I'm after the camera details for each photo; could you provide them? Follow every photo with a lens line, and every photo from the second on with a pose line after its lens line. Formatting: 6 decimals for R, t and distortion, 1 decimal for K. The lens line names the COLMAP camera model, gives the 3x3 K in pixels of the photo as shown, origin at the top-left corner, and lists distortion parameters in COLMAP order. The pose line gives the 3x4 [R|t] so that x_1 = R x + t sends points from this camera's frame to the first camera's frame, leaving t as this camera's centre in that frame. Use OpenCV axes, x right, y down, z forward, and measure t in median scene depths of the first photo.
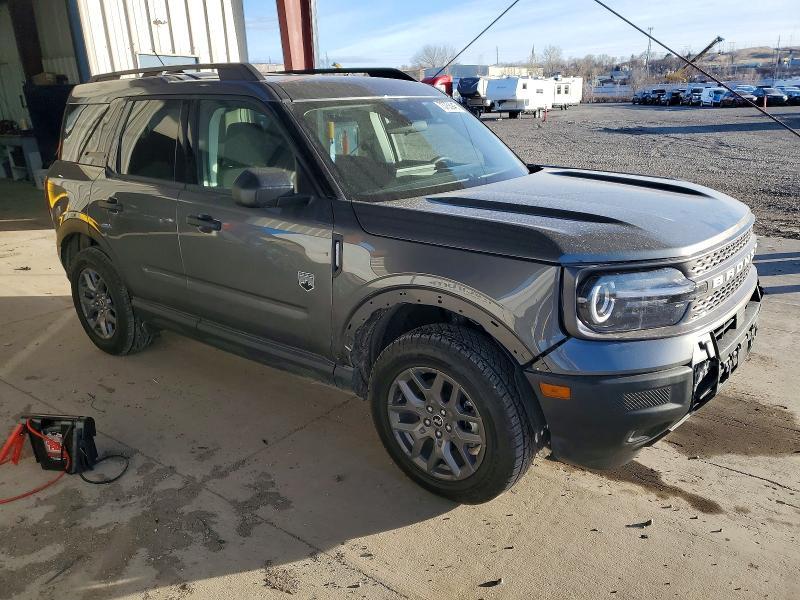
lens RADIAL K [[542.0, 0, 395.3], [0, 542.0, 299.9], [0, 0, 1]] dist [0.036553, 0.000143]
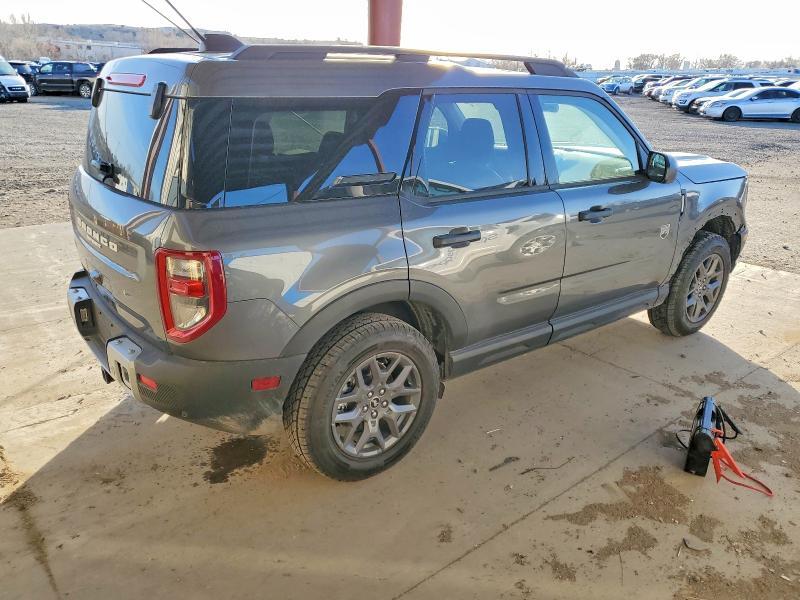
lens RADIAL K [[542.0, 0, 395.3], [0, 542.0, 299.9], [0, 0, 1]] dist [0.036553, 0.000143]
pose [[0.321695, -0.304671, 0.896486, -1.310679], [0.288474, 0.933340, 0.213680, -0.288874], [-0.901829, 0.189873, 0.388141, 0.870930]]
